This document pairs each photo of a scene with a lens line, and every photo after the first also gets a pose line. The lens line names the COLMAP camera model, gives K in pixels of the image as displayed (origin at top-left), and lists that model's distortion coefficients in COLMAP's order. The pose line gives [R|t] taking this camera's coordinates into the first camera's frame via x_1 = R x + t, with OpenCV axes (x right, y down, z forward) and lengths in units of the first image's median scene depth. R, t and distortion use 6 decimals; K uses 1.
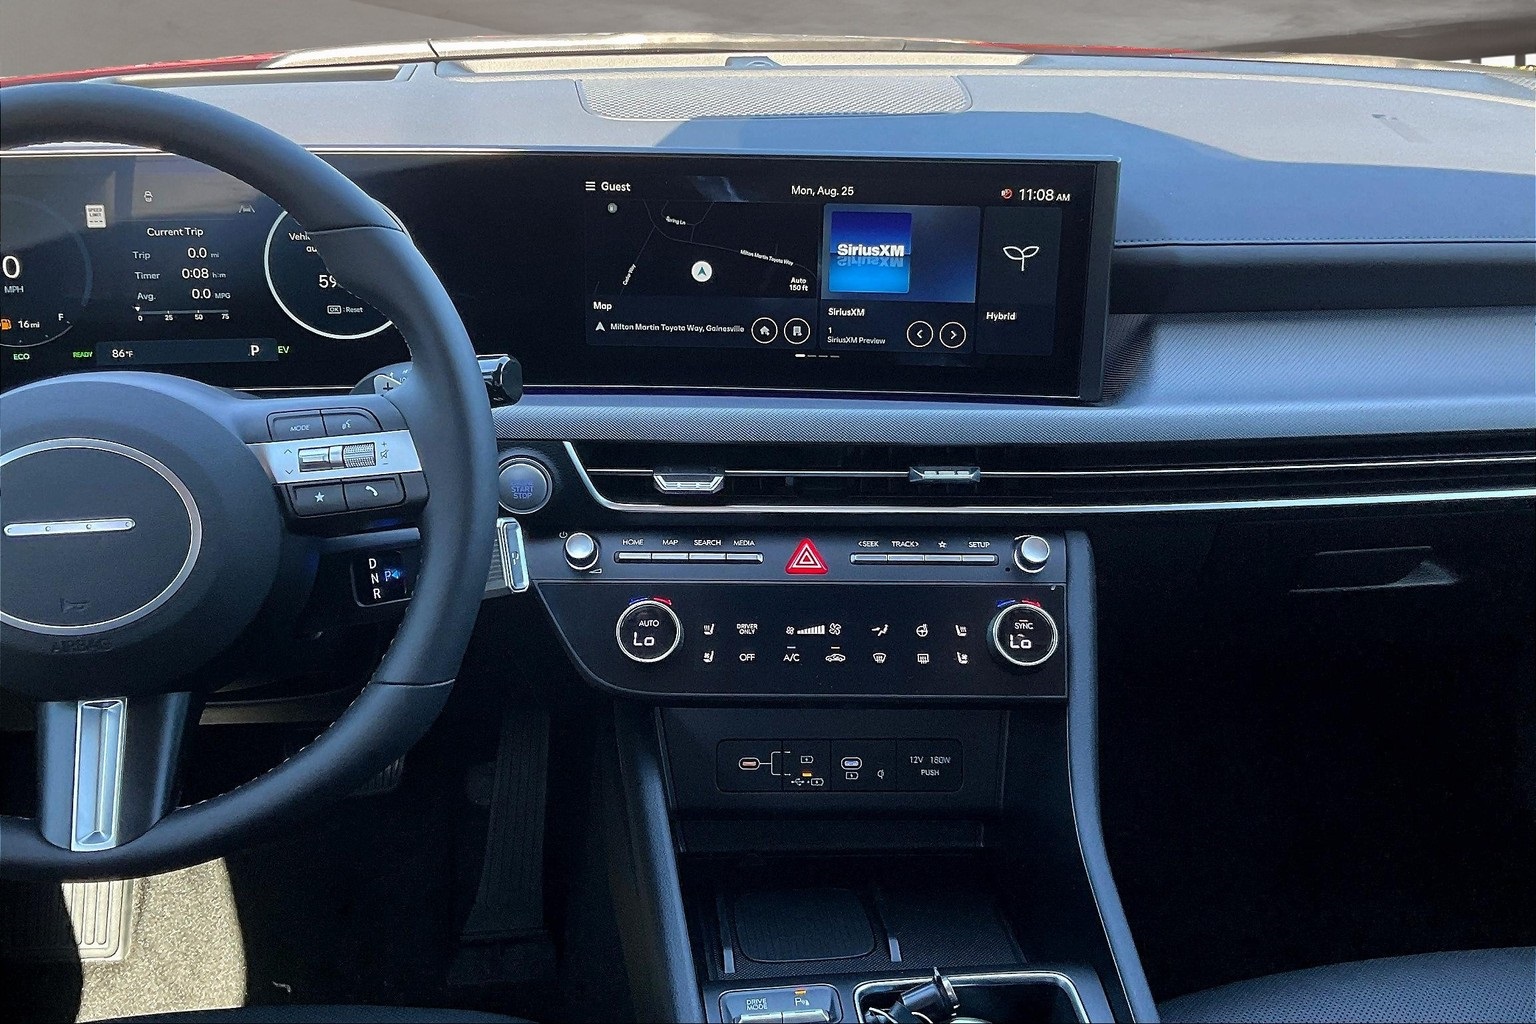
lens RADIAL K [[1524.0, 0, 768.1], [0, 1524.0, 422.7], [0, 0, 1]] dist [0.127290, -0.299010]
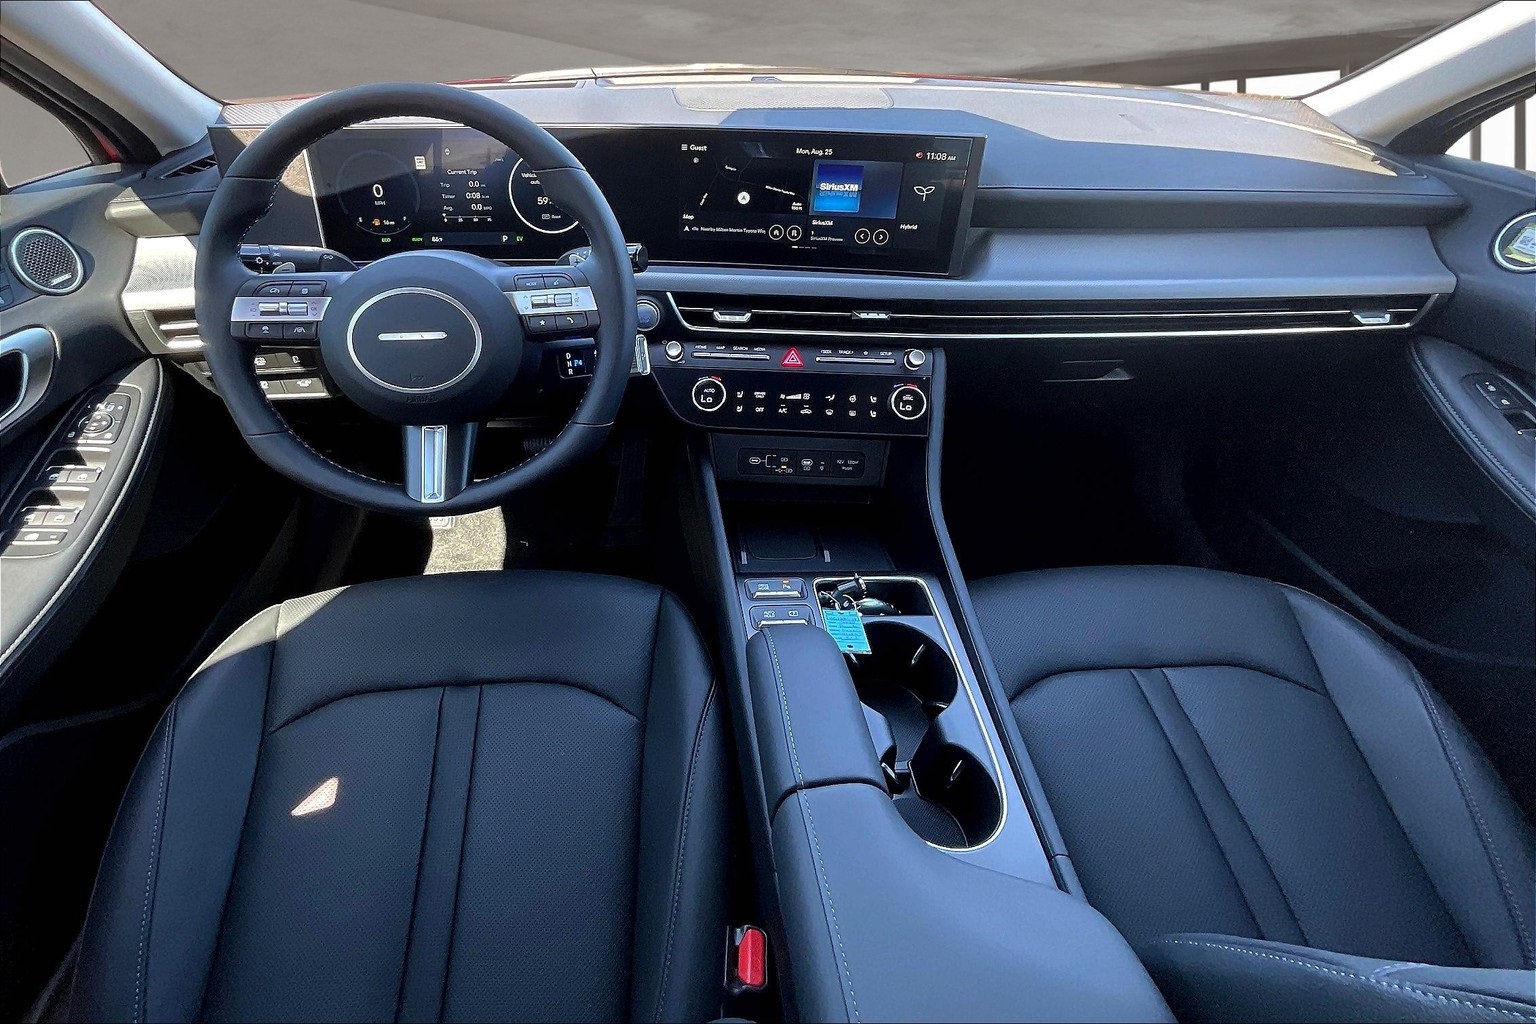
lens RADIAL K [[1012.2, 0, 768.0], [0, 1012.2, 512.0], [0, 0, 1]] dist [-0.016642, 0.000046]
pose [[0.996380, 0.040456, -0.074764, 0.091053], [-0.024191, 0.978072, 0.206856, 0.016352], [0.081494, -0.204299, 0.975511, -0.240786]]
